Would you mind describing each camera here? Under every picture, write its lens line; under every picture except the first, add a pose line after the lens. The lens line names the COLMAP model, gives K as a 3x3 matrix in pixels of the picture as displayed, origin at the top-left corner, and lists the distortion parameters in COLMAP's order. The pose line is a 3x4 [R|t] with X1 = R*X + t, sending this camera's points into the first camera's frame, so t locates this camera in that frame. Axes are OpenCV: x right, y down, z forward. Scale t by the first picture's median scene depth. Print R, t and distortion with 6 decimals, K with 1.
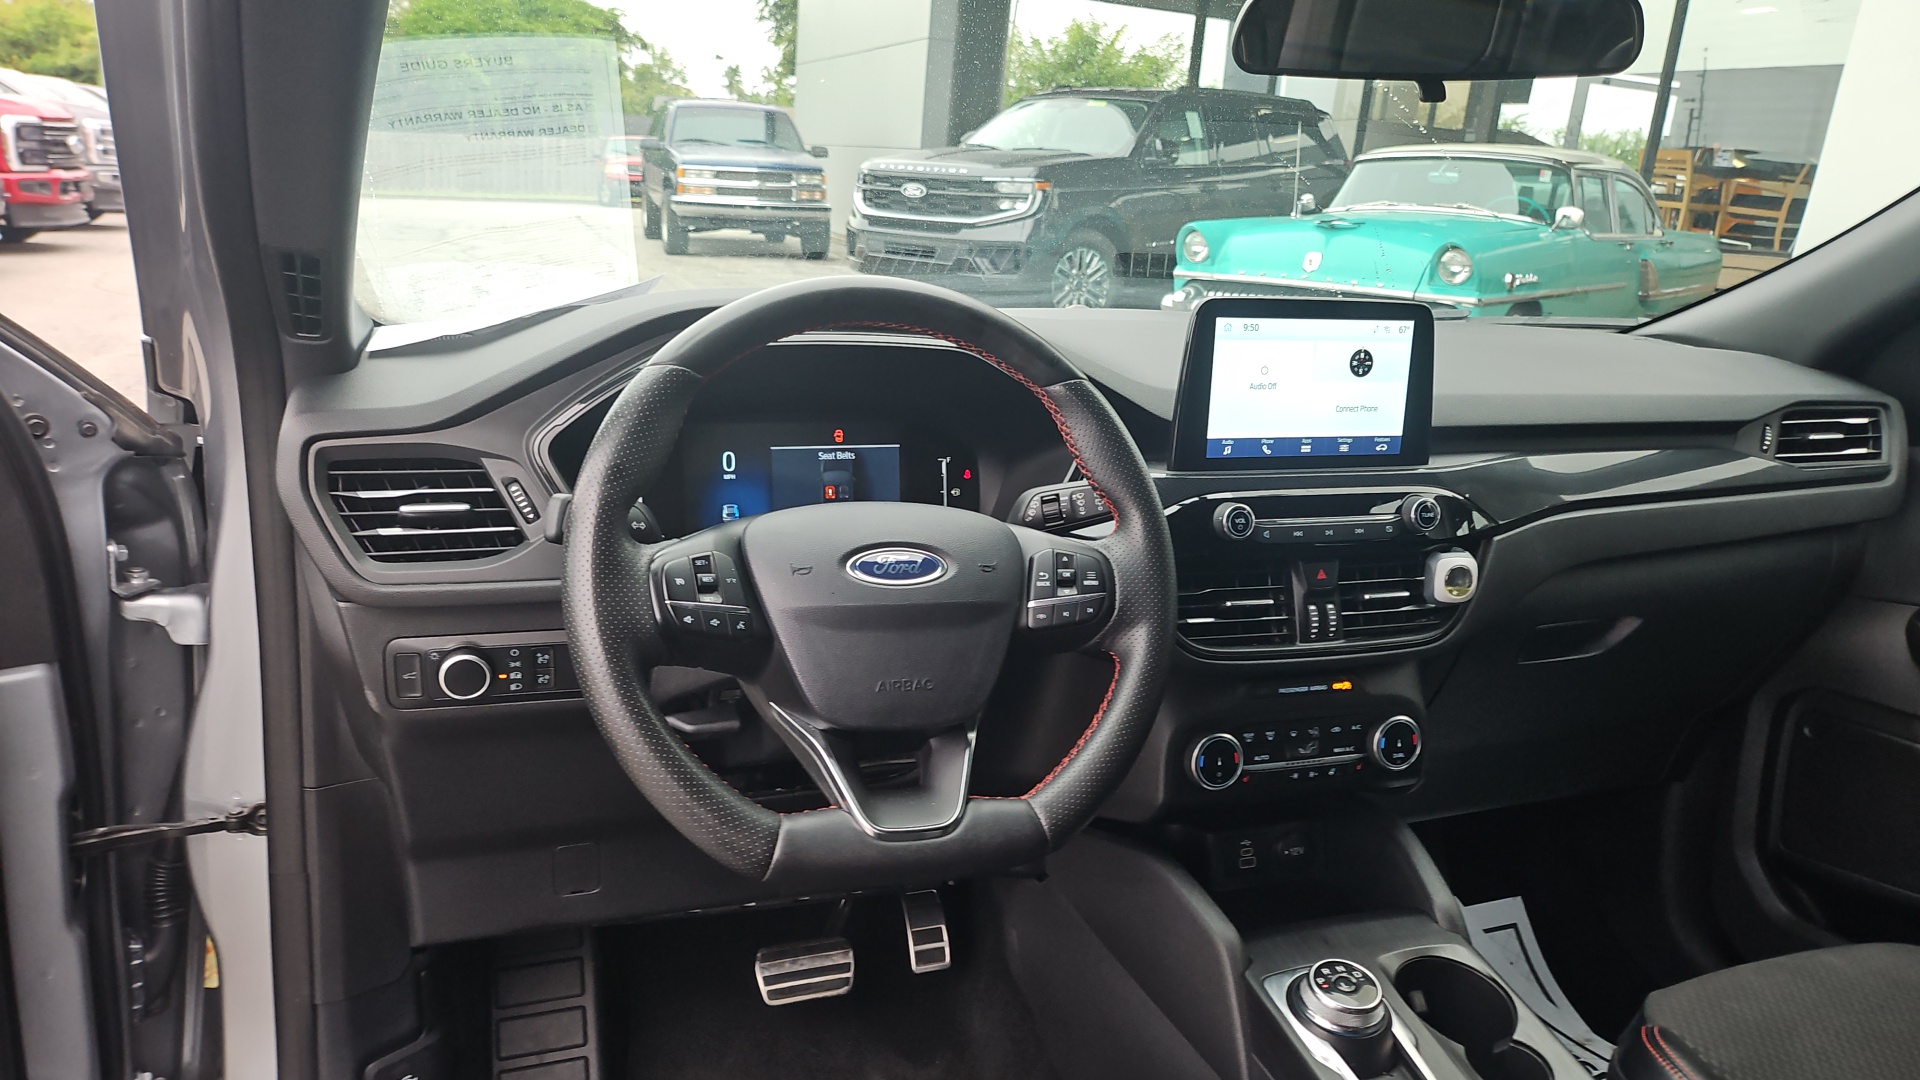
lens RADIAL K [[1344.5, 0, 954.8], [0, 1344.5, 552.3], [0, 0, 1]] dist [0.069497, -0.072751]
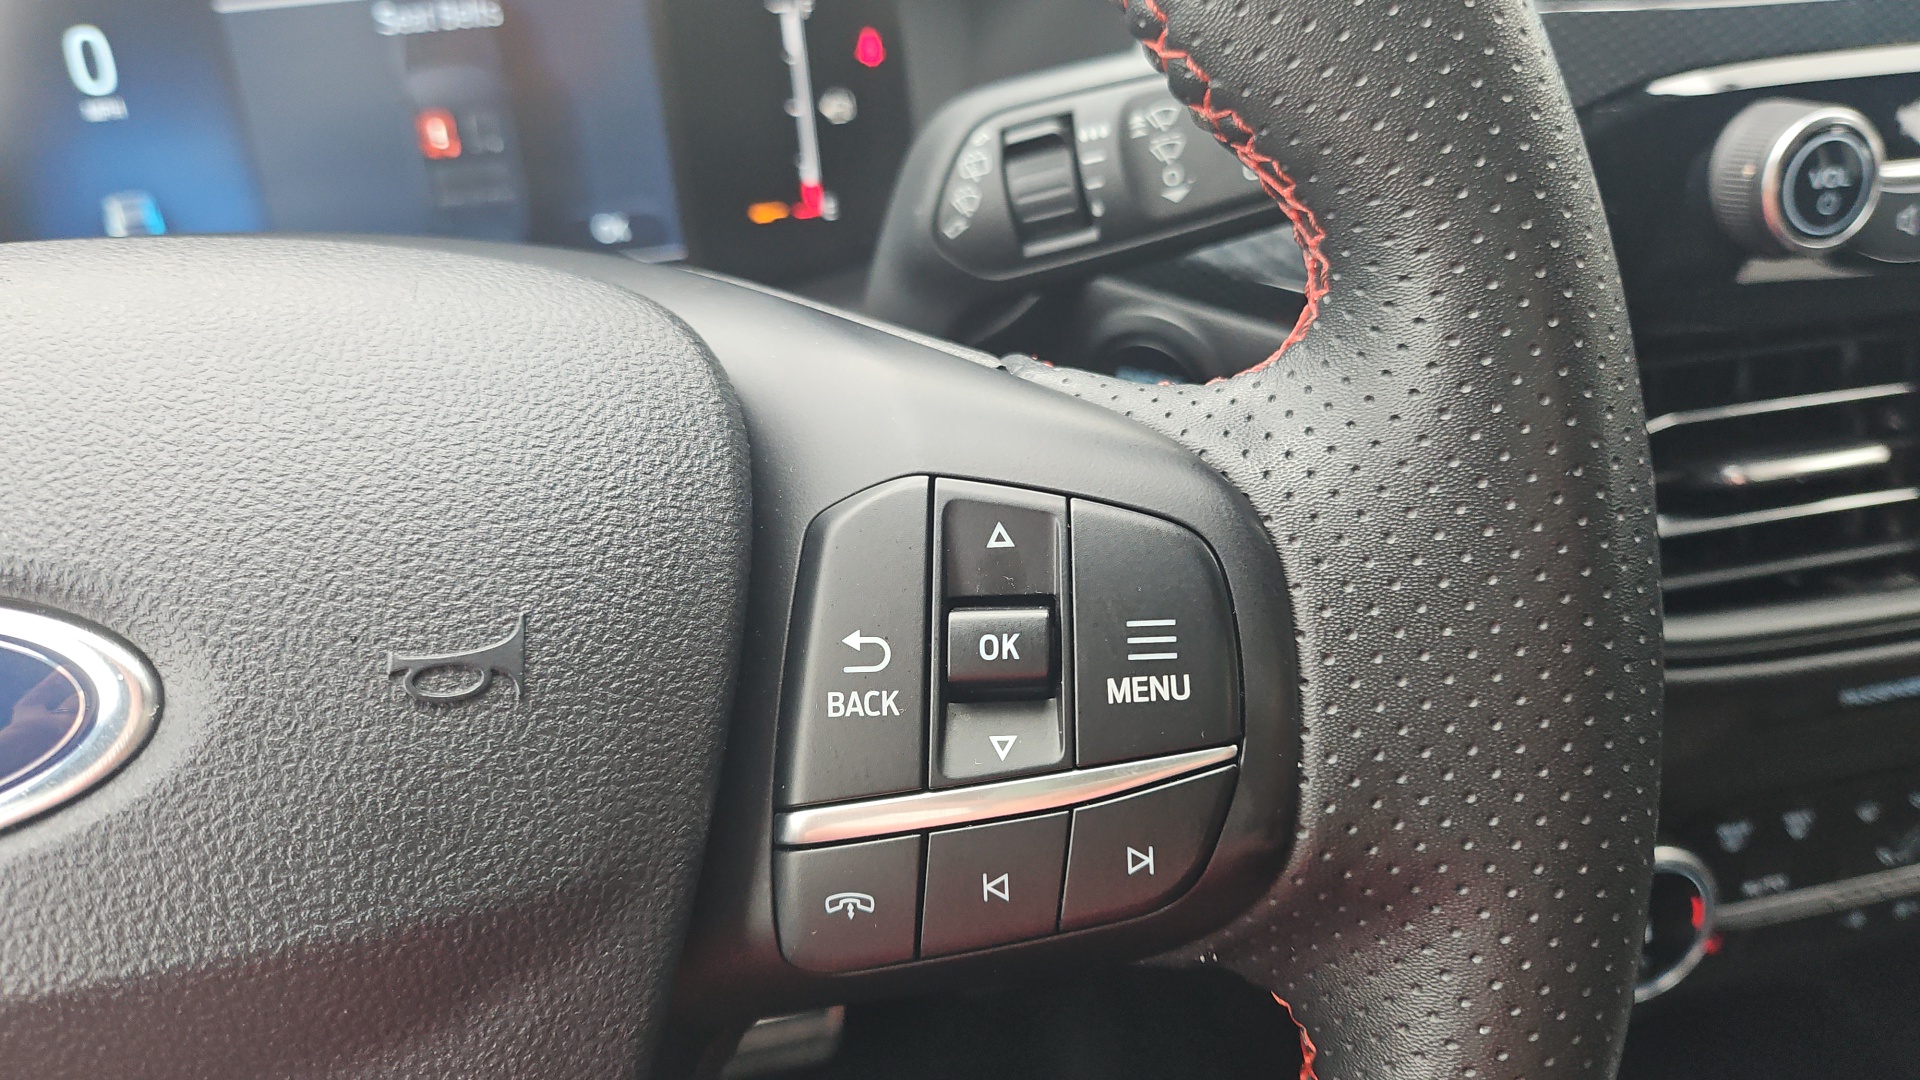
lens RADIAL K [[1419.6, 0, 960.5], [0, 1419.6, 540.7], [0, 0, 1]] dist [-0.037251, 0.008824]
pose [[0.988248, -0.013010, -0.152306, 0.094408], [0.053643, 0.962523, 0.265842, -0.038510], [0.143140, -0.270888, 0.951909, 0.750570]]
